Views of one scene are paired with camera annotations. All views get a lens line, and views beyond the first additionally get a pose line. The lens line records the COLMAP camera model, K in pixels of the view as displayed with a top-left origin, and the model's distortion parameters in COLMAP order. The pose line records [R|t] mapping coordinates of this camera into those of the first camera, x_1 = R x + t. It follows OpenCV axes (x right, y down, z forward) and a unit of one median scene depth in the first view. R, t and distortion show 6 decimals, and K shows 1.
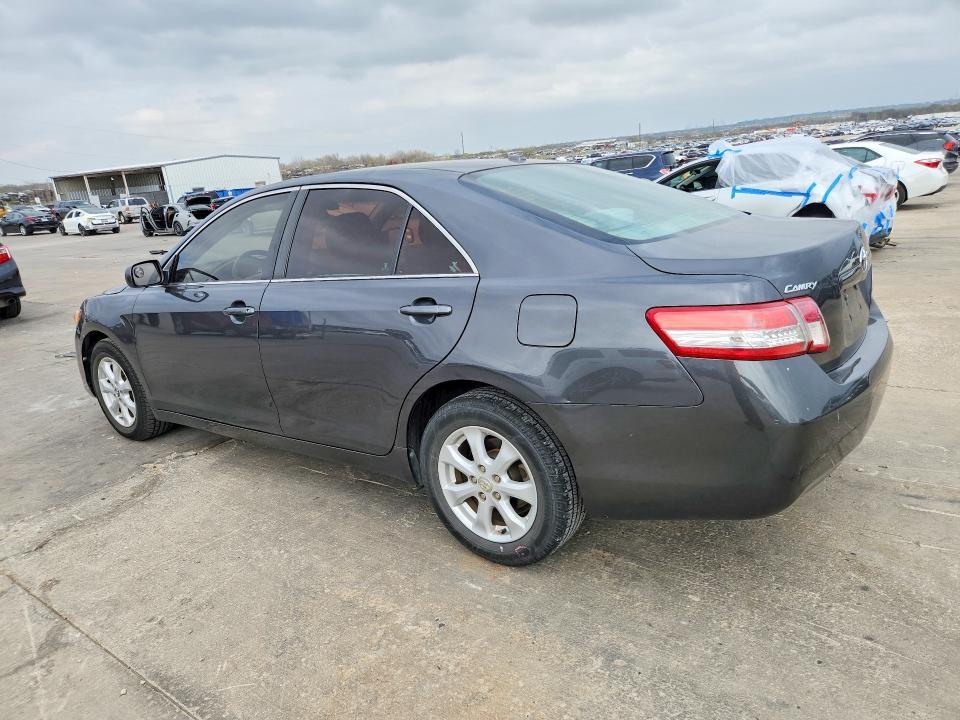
lens RADIAL K [[687.5, 0, 475.0], [0, 687.5, 359.5], [0, 0, 1]] dist [0.075816, -0.073197]
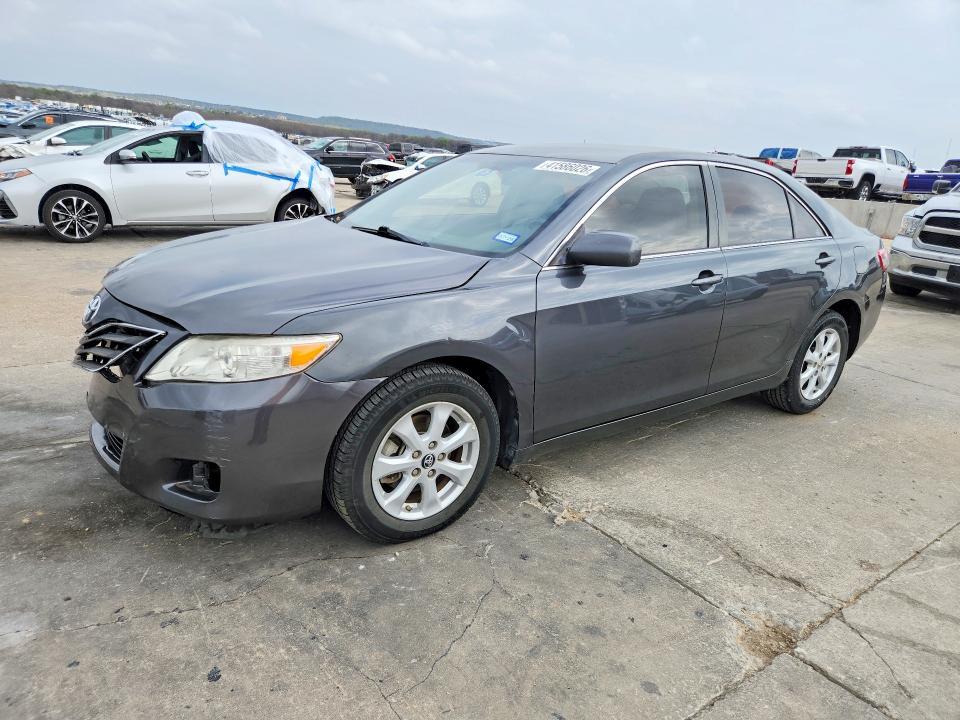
lens RADIAL K [[687.5, 0, 475.0], [0, 687.5, 359.5], [0, 0, 1]] dist [0.075816, -0.073197]
pose [[0.211795, -0.168468, 0.962684, -0.611508], [0.144782, 0.979570, 0.139571, -0.064198], [-0.966530, 0.109819, 0.231860, 0.485010]]
